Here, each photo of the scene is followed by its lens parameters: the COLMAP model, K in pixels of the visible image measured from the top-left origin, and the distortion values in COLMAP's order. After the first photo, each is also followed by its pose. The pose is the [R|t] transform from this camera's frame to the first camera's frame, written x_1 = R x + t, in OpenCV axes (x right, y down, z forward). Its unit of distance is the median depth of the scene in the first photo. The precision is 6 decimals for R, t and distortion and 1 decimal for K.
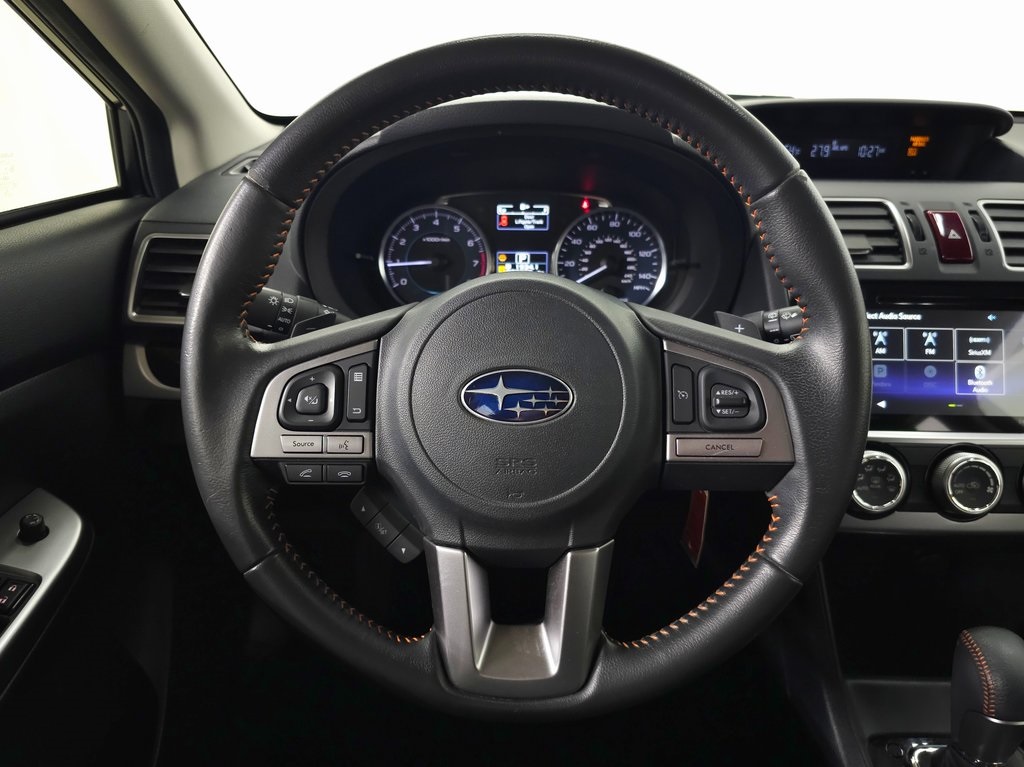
lens RADIAL K [[709.1, 0, 511.0], [0, 709.1, 377.7], [0, 0, 1]] dist [0.043434, -0.053829]
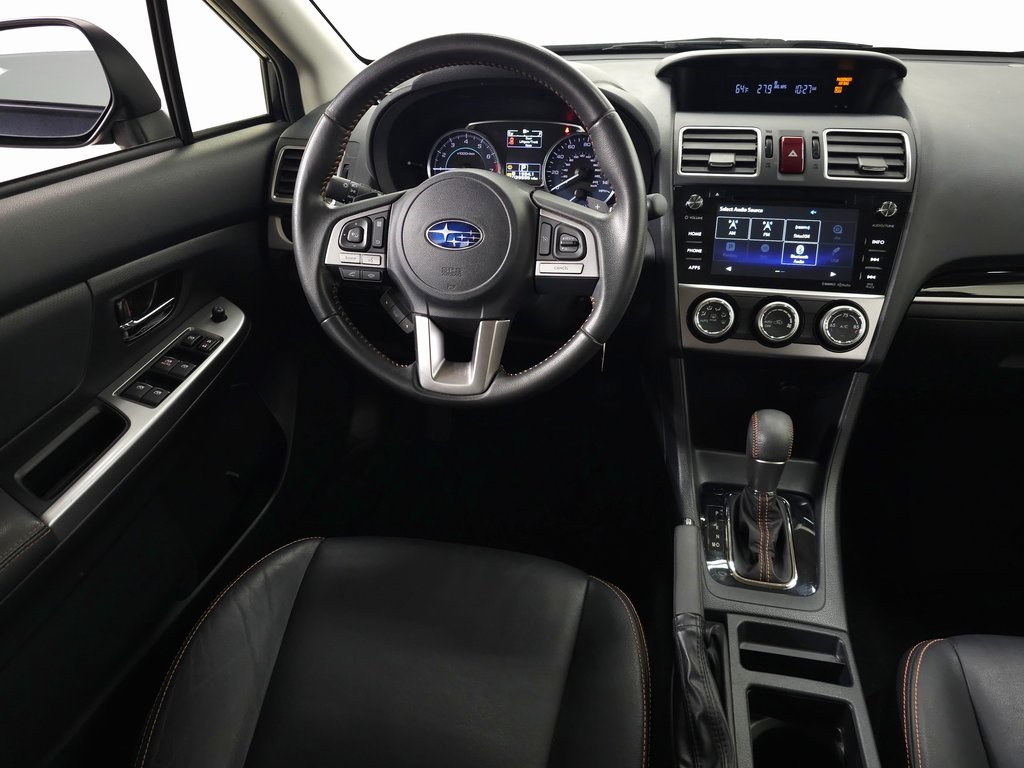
lens RADIAL K [[709.1, 0, 514.3], [0, 709.1, 387.5], [0, 0, 1]] dist [0.043434, -0.053829]
pose [[0.982652, 0.071655, -0.171055, 0.281870], [-0.052086, 0.991851, 0.116270, 0.109437], [0.177992, -0.105344, 0.978377, -0.476131]]
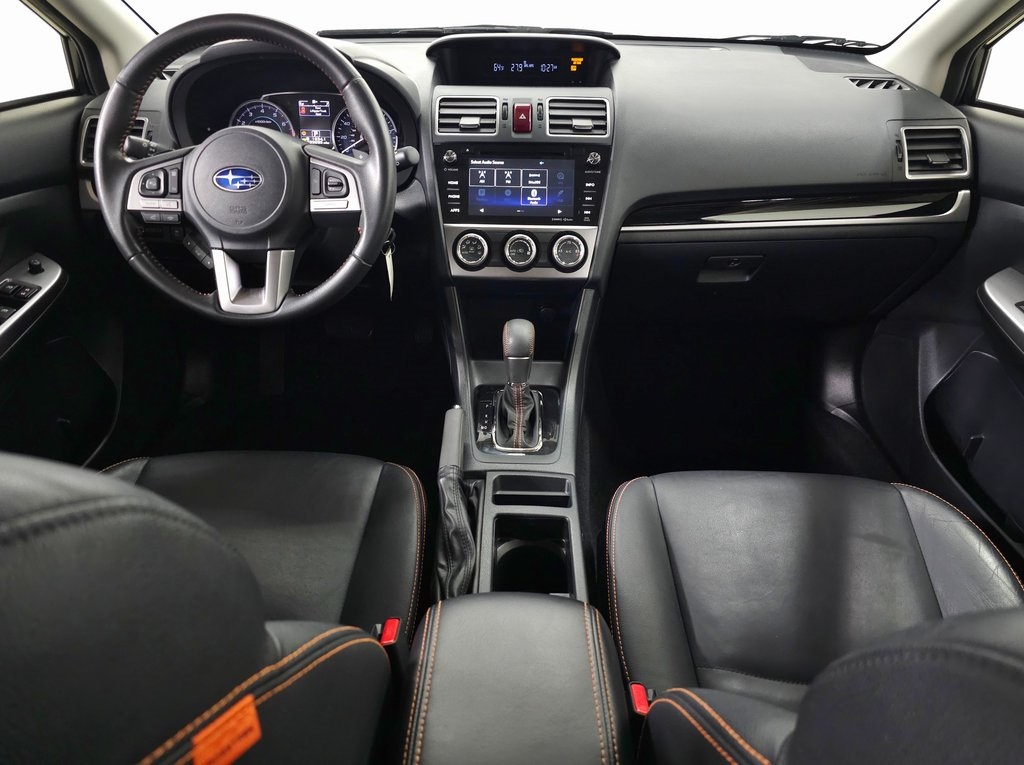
lens RADIAL K [[709.1, 0, 517.8], [0, 709.1, 395.6], [0, 0, 1]] dist [0.043434, -0.053829]
pose [[0.999988, 0.001994, 0.004469, 0.491866], [-0.002555, 0.991598, 0.129336, 0.227555], [-0.004174, -0.129346, 0.991591, -0.759099]]
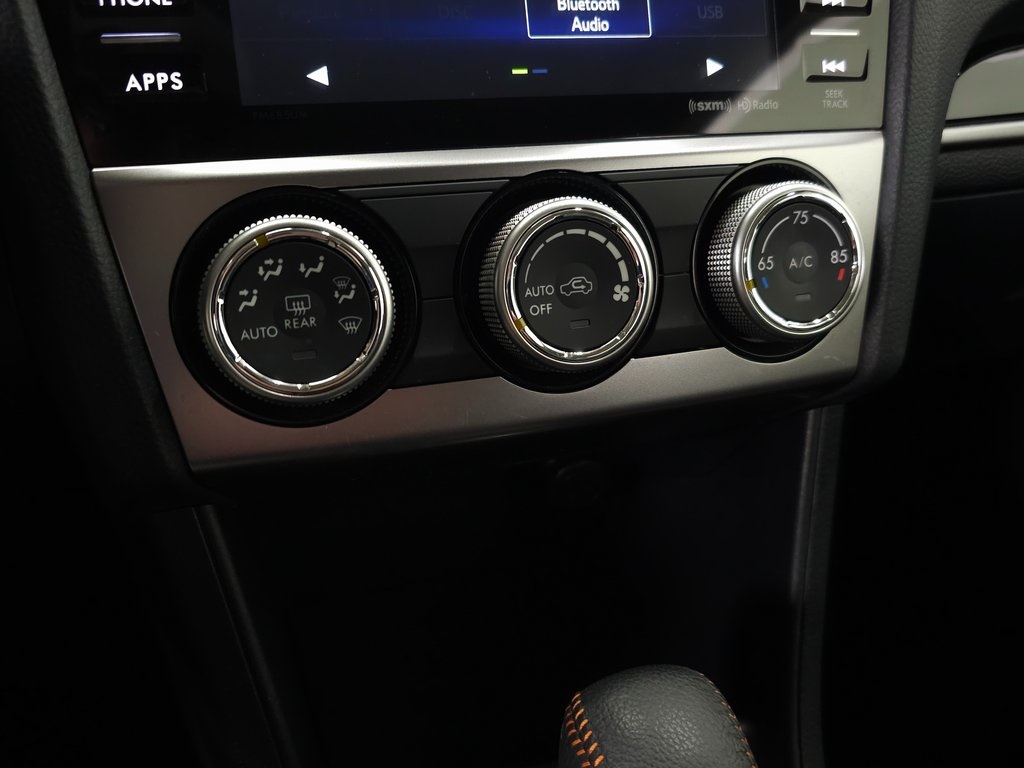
lens RADIAL K [[726.6, 0, 506.9], [0, 726.6, 389.2], [0, 0, 1]] dist [0.006386, -0.003090]
pose [[0.948189, -0.150667, 0.279710, 0.392938], [0.097948, 0.976145, 0.193771, 0.099187], [-0.302233, -0.156334, 0.940327, 0.515656]]
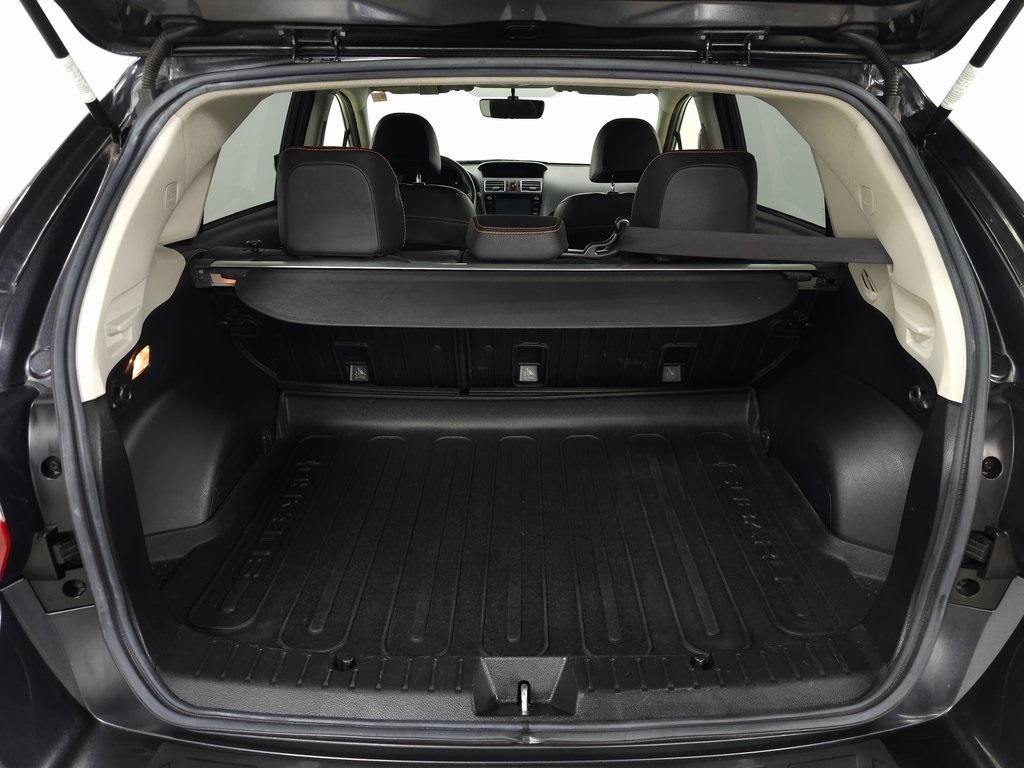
lens RADIAL K [[709.1, 0, 512.6], [0, 709.1, 382.1], [0, 0, 1]] dist [0.043434, -0.053829]
pose [[0.999782, -0.007023, 0.019681, 0.403994], [0.008183, 0.998193, -0.059523, 1.390266], [-0.019228, 0.059671, 0.998033, -3.736971]]
